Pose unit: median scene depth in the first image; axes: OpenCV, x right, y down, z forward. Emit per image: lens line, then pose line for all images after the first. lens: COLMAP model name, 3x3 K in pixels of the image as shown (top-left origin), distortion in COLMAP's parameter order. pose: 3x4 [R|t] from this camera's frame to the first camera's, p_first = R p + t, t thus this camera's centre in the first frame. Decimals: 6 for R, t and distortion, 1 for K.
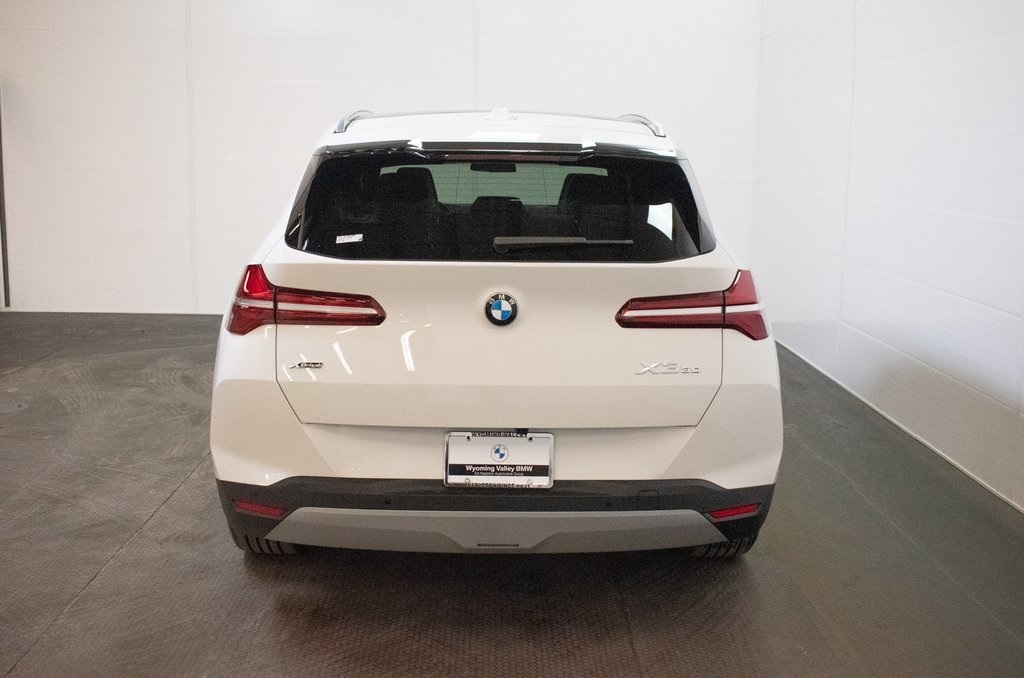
lens RADIAL K [[1050.1, 0, 512.0], [0, 1050.1, 339.0], [0, 0, 1]] dist [0.010748, 0.008986]
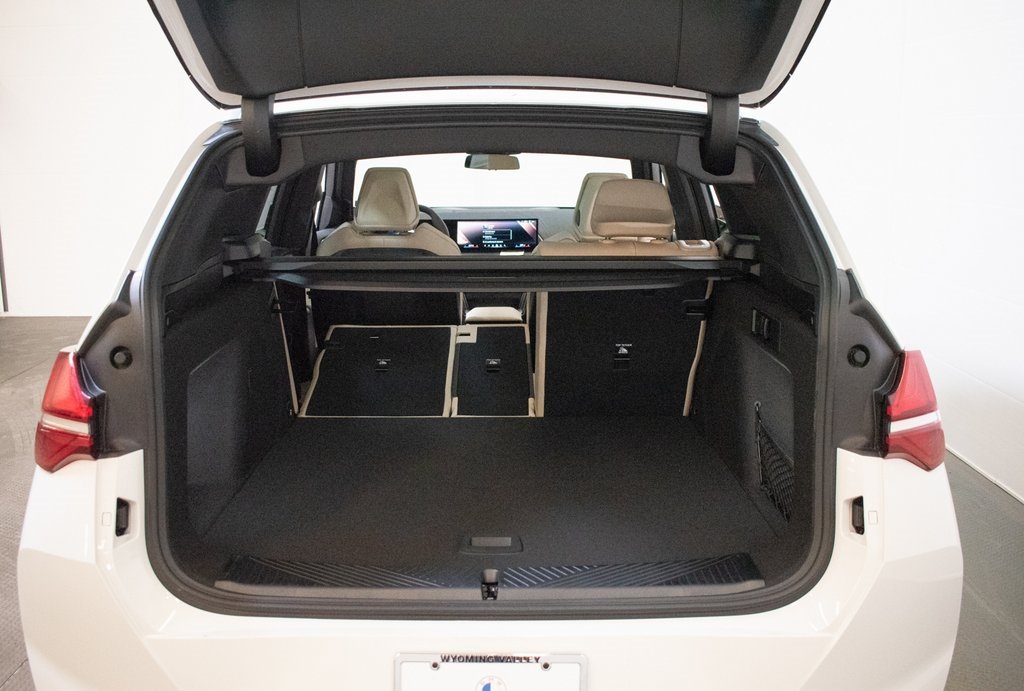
lens RADIAL K [[907.7, 0, 512.0], [0, 907.7, 345.5], [0, 0, 1]] dist [-0.098401, 0.001764]
pose [[0.999844, -0.011062, -0.013768, 0.007713], [0.011756, 0.998609, 0.051403, -0.096462], [0.013180, -0.051557, 0.998583, 0.511566]]
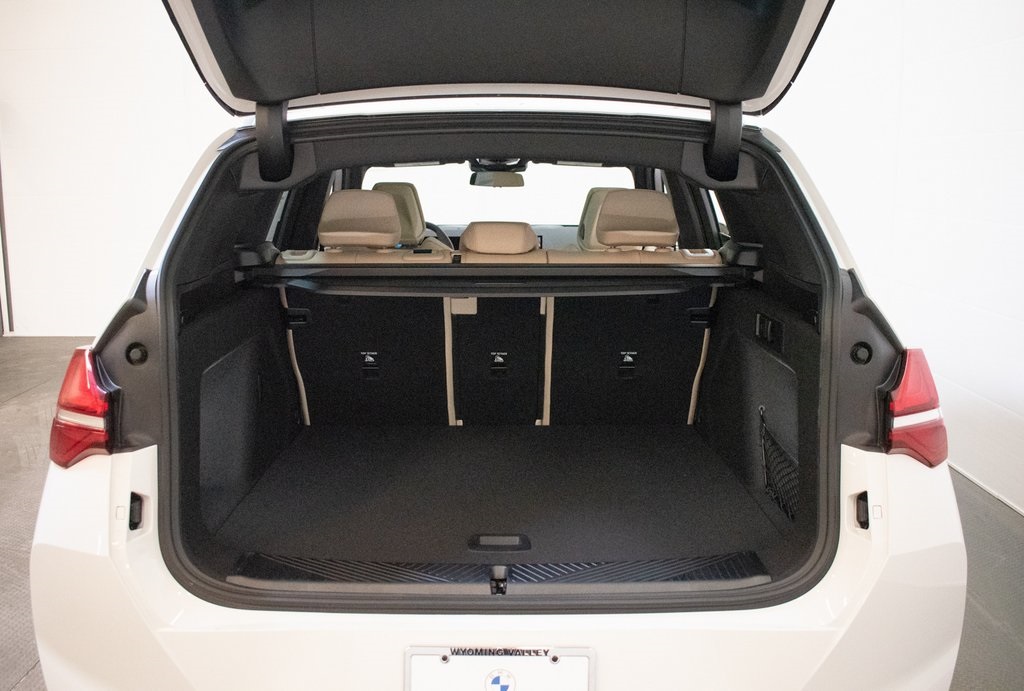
lens RADIAL K [[907.7, 0, 512.0], [0, 907.7, 345.5], [0, 0, 1]] dist [-0.098401, 0.001764]
pose [[0.999831, -0.010686, -0.014956, 0.003531], [0.011002, 0.999714, 0.021231, -0.080648], [0.014725, -0.021392, 0.999663, 0.501995]]
